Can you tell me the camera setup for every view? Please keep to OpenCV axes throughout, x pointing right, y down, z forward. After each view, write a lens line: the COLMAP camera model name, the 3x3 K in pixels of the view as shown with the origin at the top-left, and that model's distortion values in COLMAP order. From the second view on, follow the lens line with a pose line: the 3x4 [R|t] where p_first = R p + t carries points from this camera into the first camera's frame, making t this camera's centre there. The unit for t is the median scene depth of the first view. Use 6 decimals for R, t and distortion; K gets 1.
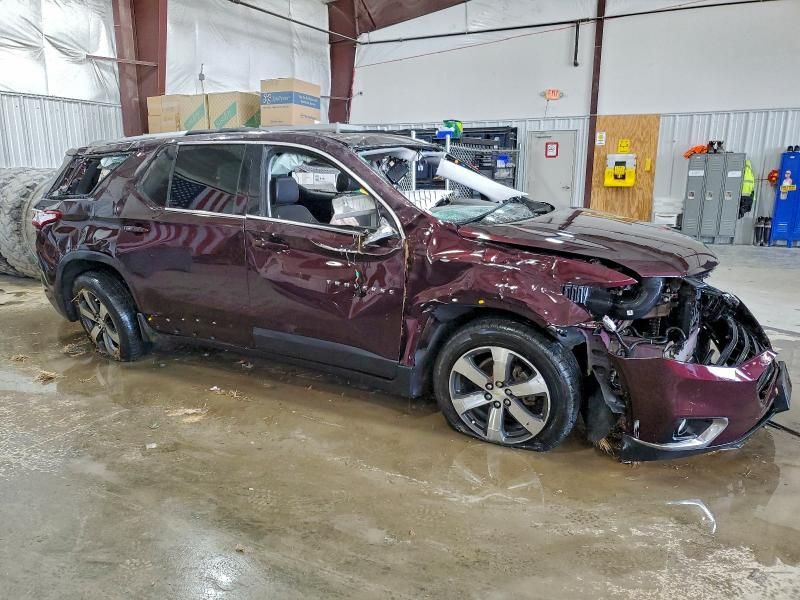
lens RADIAL K [[569.6, 0, 397.8], [0, 569.6, 299.7], [0, 0, 1]] dist [0.028711, -0.012526]
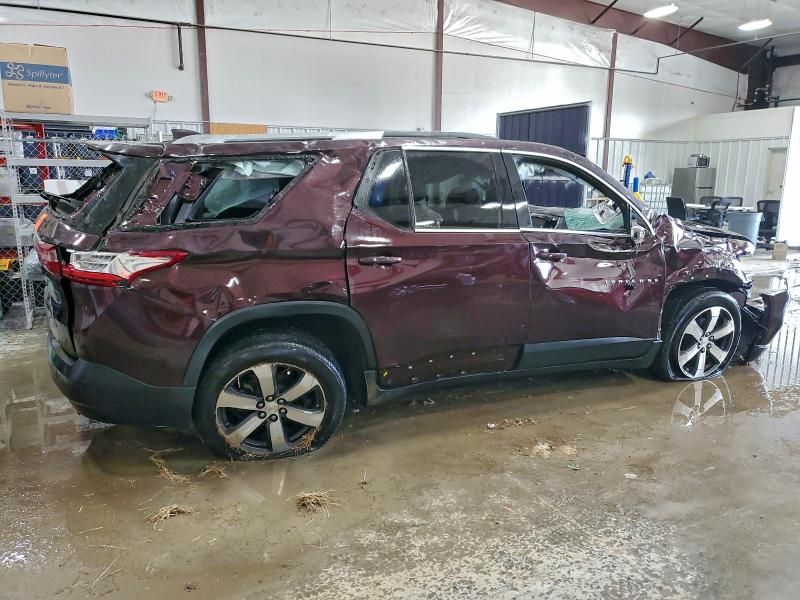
lens RADIAL K [[569.6, 0, 397.2], [0, 569.6, 298.3], [0, 0, 1]] dist [0.028711, -0.012526]
pose [[0.641528, -0.162041, 0.749789, -1.114267], [0.170988, 0.983050, 0.066153, -0.131167], [-0.747800, 0.085766, 0.658361, 0.542344]]
